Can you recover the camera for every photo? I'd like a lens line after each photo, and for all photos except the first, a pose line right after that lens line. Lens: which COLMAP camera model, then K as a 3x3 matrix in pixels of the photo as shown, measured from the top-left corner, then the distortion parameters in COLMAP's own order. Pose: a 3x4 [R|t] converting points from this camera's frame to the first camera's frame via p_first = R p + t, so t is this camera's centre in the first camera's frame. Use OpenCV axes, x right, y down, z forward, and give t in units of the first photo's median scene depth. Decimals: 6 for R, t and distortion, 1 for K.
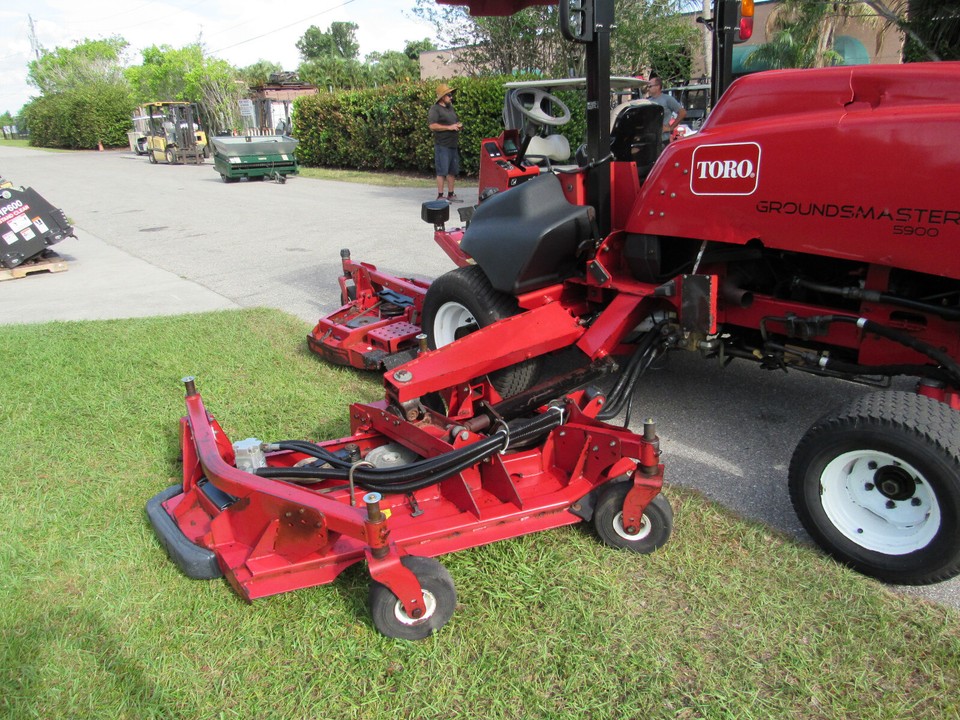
lens RADIAL K [[743.1, 0, 480.0], [0, 743.1, 360.0], [0, 0, 1]] dist [0.010341, -0.000237]
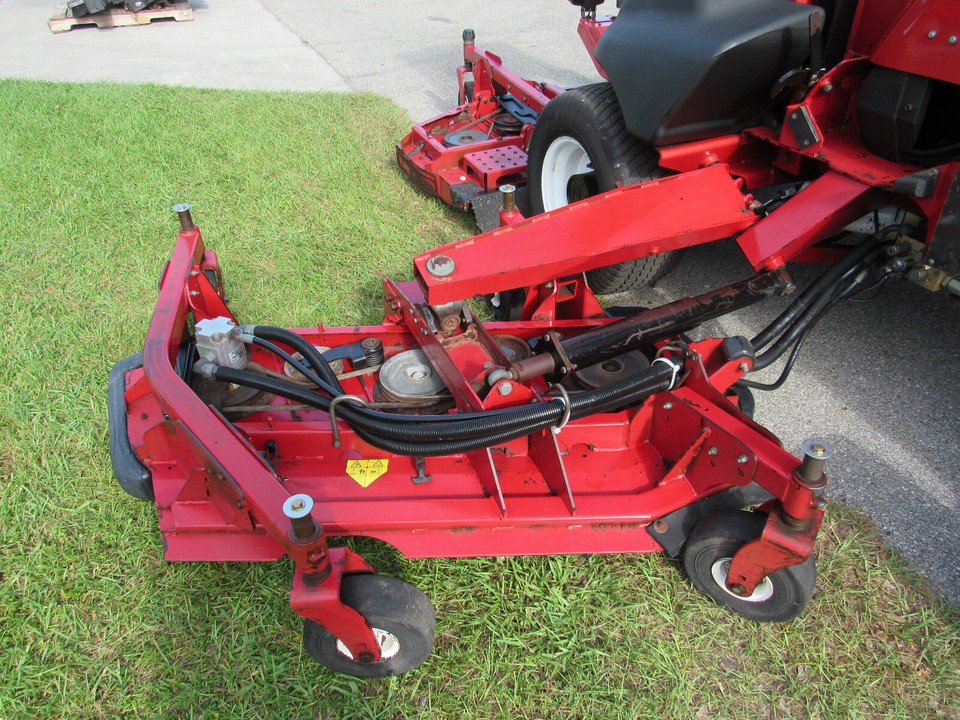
lens RADIAL K [[707.9, 0, 480.0], [0, 707.9, 360.0], [0, 0, 1]] dist [-0.015546, 0.002156]
pose [[0.960179, 0.199310, -0.195785, 0.056340], [-0.132236, 0.941514, 0.309945, -0.081828], [0.246109, -0.271713, 0.930378, 0.347506]]
